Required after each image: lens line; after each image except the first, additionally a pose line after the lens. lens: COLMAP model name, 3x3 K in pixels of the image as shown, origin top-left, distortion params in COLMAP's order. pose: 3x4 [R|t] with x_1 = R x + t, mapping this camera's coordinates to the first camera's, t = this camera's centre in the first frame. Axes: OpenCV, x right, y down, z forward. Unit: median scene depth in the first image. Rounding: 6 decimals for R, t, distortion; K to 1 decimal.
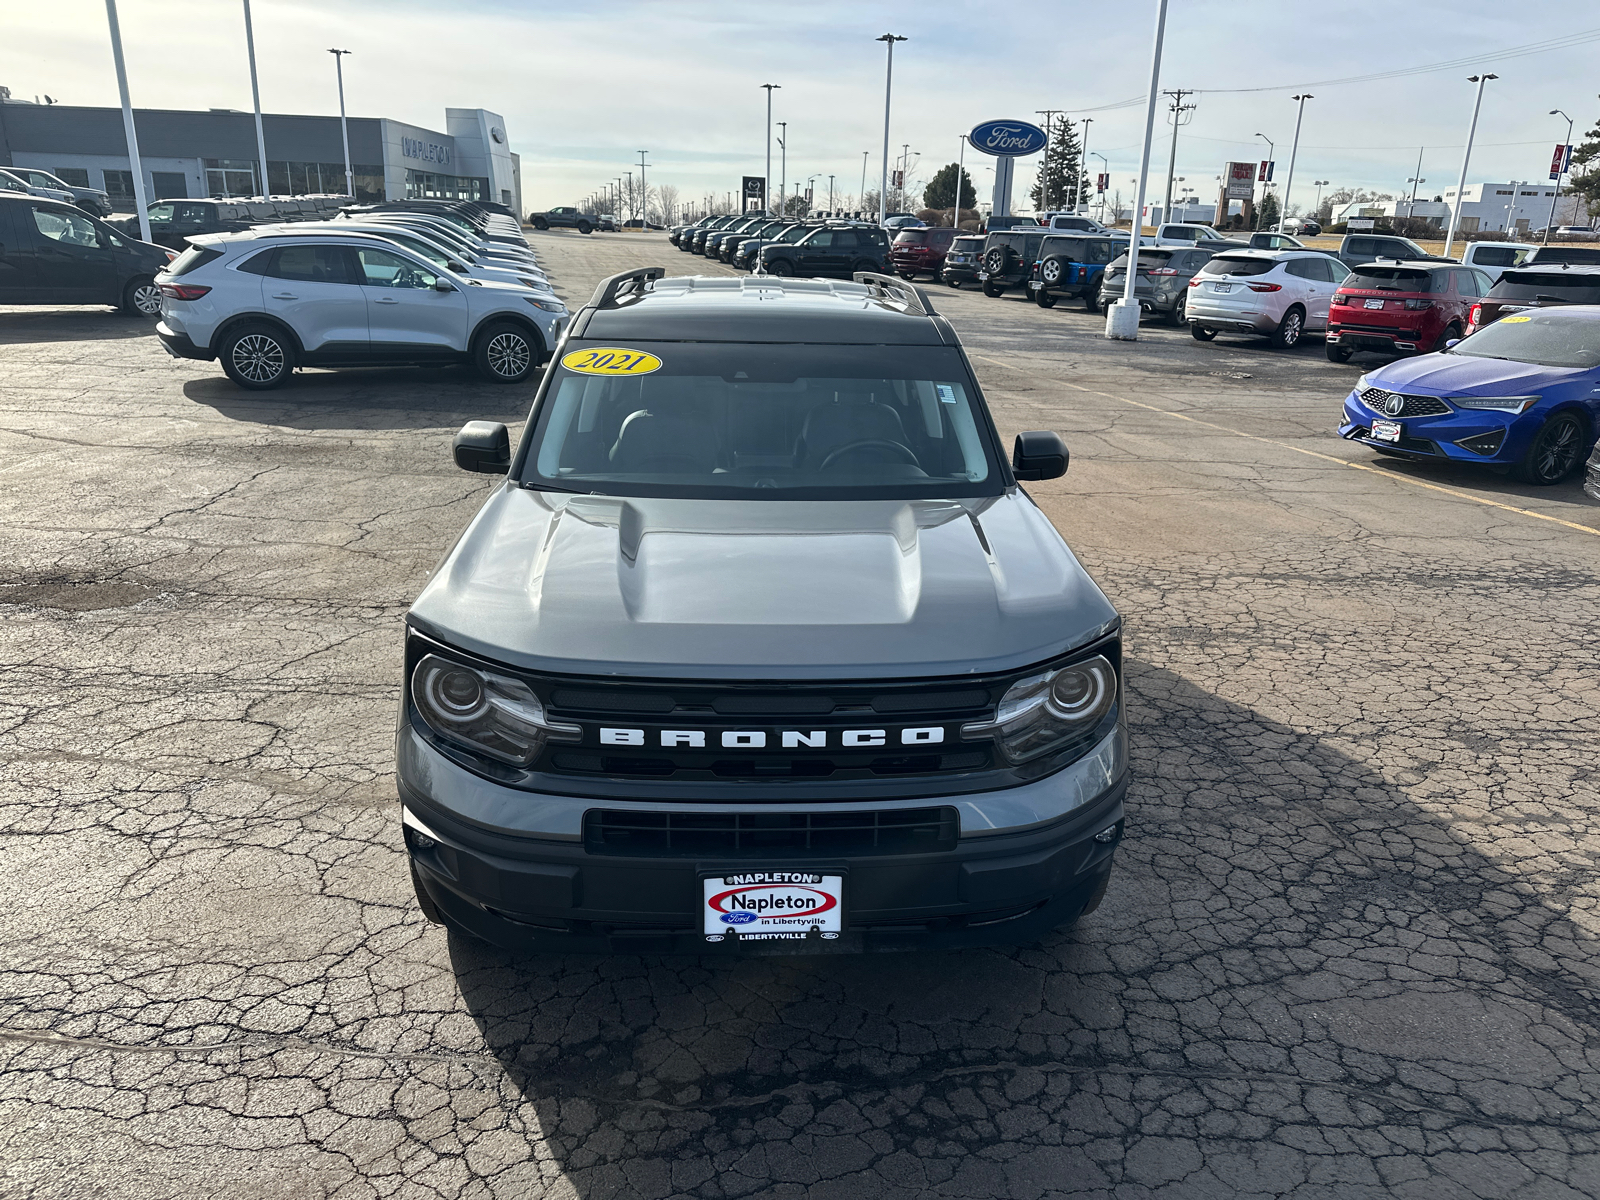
lens RADIAL K [[1116.4, 0, 804.4], [0, 1116.4, 616.4], [0, 0, 1]] dist [0.038813, -0.035218]
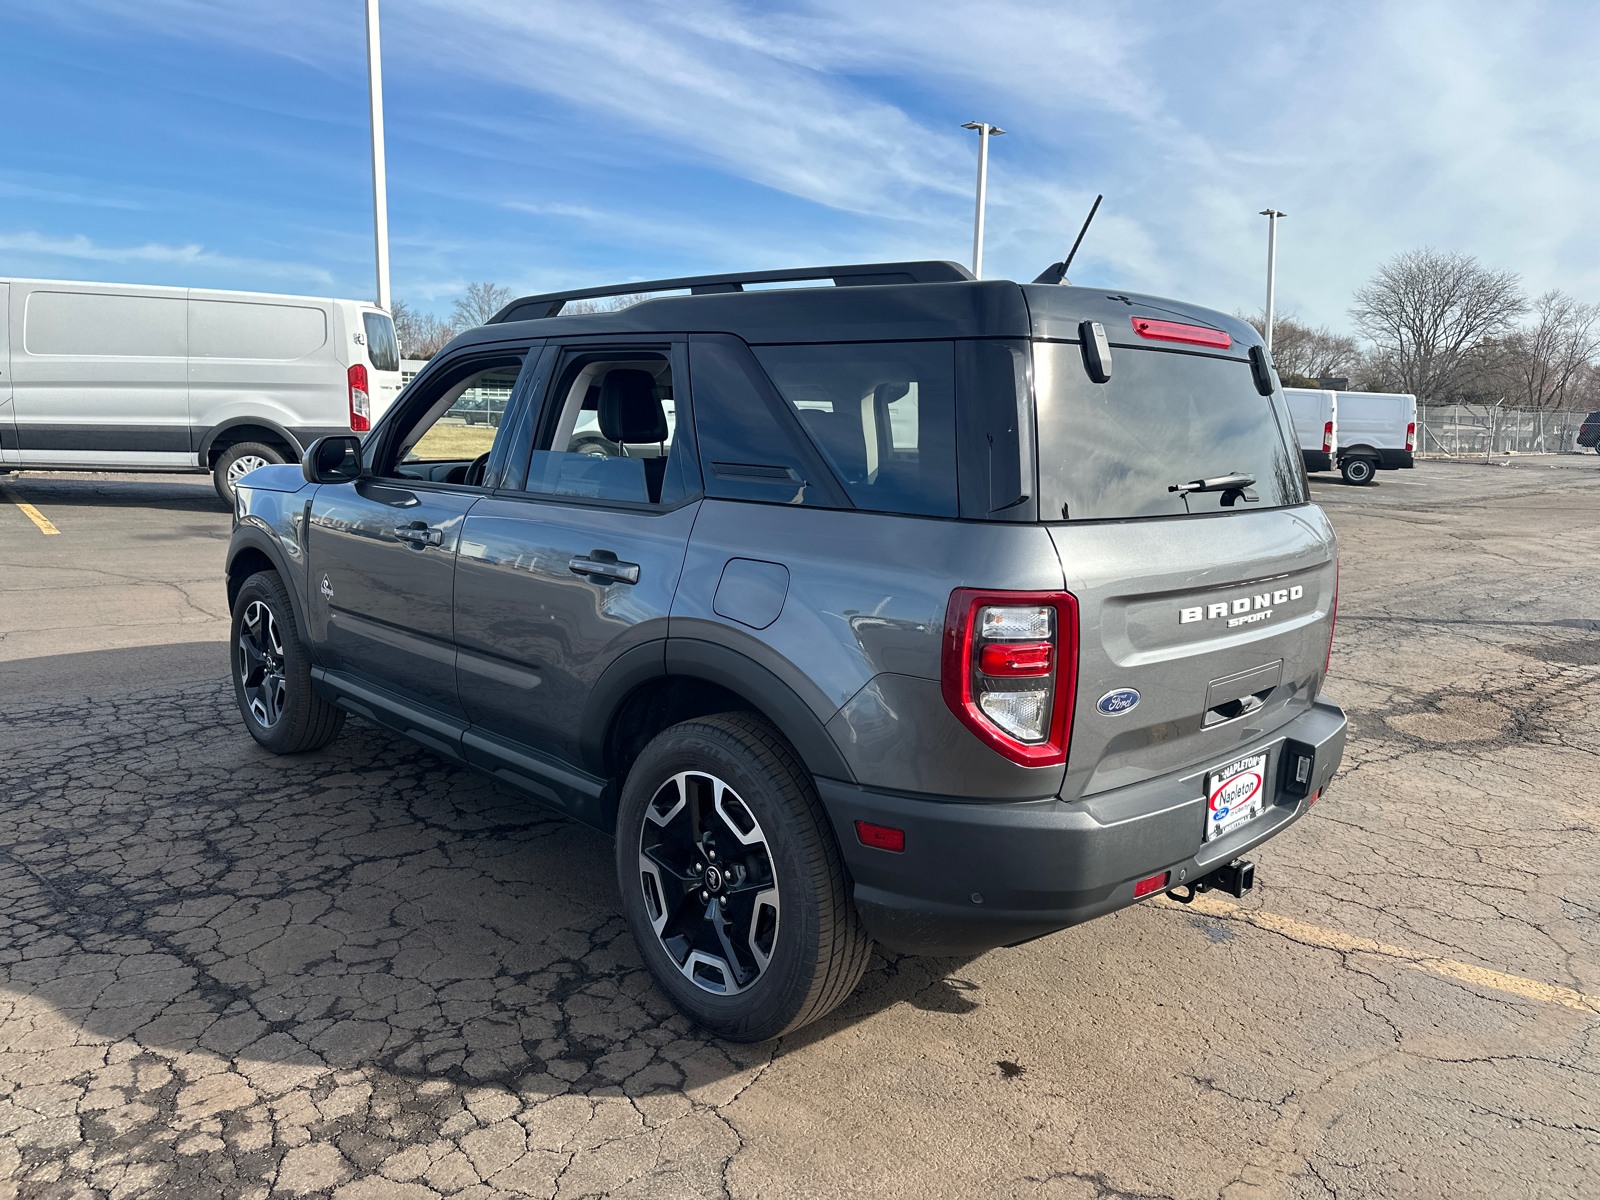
lens RADIAL K [[1114.1, 0, 799.8], [0, 1114.1, 586.7], [0, 0, 1]] dist [0.028713, -0.025124]
pose [[-0.743301, 0.056268, -0.666586, 0.860061], [-0.254646, 0.897638, 0.359724, -0.754965], [0.618594, 0.437127, -0.652887, 2.935355]]
